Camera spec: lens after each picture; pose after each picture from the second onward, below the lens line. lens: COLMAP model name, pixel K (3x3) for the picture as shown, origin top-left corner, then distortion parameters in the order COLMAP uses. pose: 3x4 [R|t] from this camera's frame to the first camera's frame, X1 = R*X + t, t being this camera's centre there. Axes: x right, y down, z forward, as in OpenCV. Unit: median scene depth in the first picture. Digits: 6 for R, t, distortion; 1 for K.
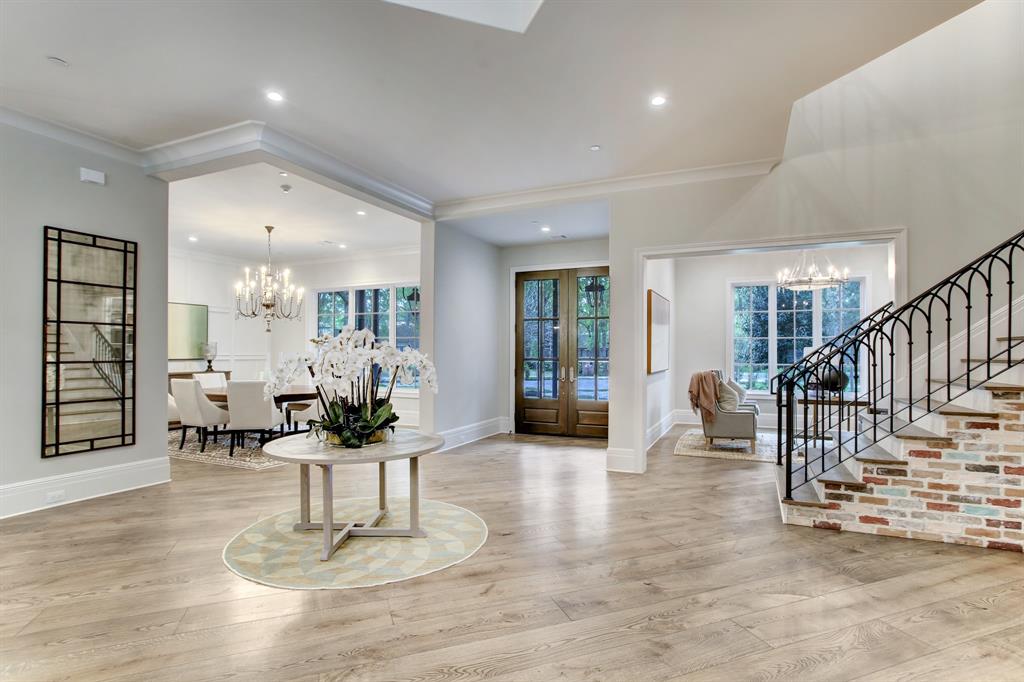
lens RADIAL K [[496.9, 0, 512.0], [0, 496.9, 341.0], [0, 0, 1]] dist [-0.001126, 0.000097]
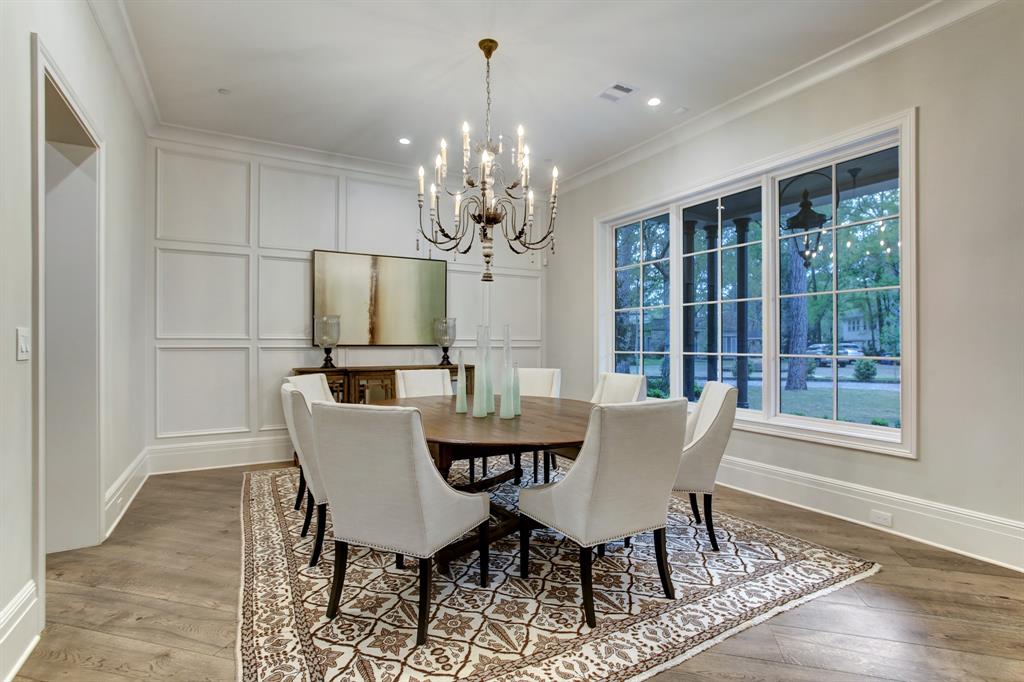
lens RADIAL K [[496.9, 0, 512.0], [0, 496.9, 341.0], [0, 0, 1]] dist [-0.001126, 0.000097]
pose [[0.810077, -0.000188, -0.586324, -0.332444], [0.004549, 0.999972, 0.005964, 0.051363], [0.586306, -0.007498, 0.810055, 1.020996]]
